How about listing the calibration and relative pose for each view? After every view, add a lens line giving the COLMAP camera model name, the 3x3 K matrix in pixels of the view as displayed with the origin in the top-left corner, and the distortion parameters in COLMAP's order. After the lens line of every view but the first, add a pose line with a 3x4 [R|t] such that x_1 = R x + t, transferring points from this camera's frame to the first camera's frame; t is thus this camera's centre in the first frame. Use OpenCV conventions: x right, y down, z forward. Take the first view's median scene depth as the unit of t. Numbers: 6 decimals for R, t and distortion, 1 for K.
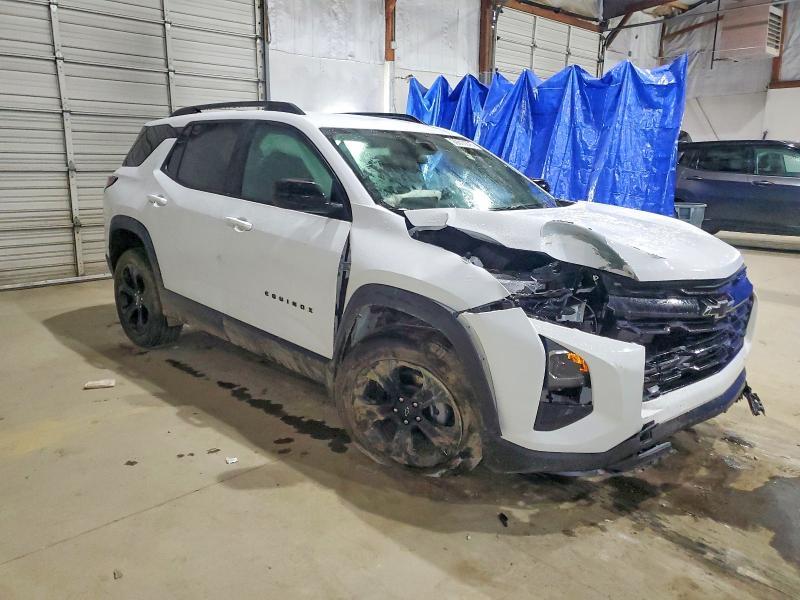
lens RADIAL K [[638.9, 0, 396.0], [0, 638.9, 305.4], [0, 0, 1]] dist [0.012913, -0.006775]
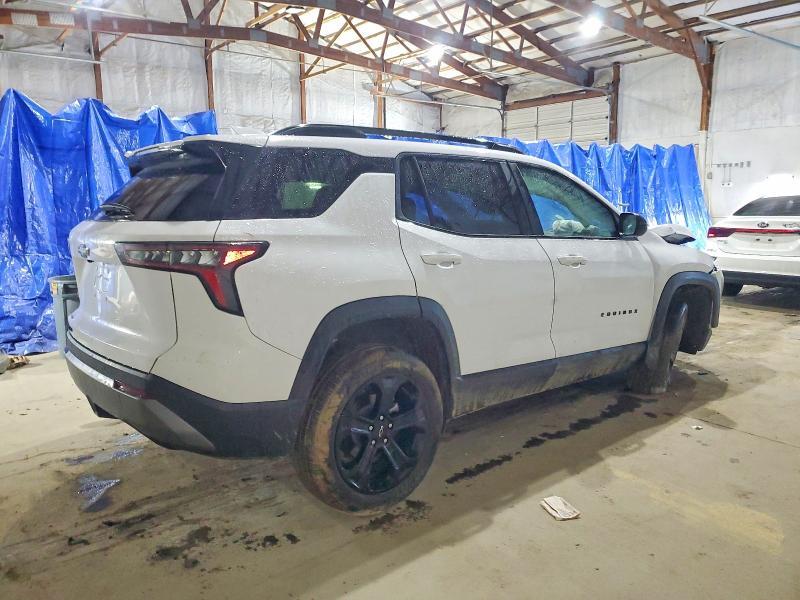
lens RADIAL K [[638.9, 0, 396.6], [0, 638.9, 296.7], [0, 0, 1]] dist [0.012913, -0.006775]
pose [[0.049668, -0.145756, 0.988073, -1.311056], [0.228687, 0.964672, 0.130809, -0.276285], [-0.972232, 0.219463, 0.081246, 1.222407]]
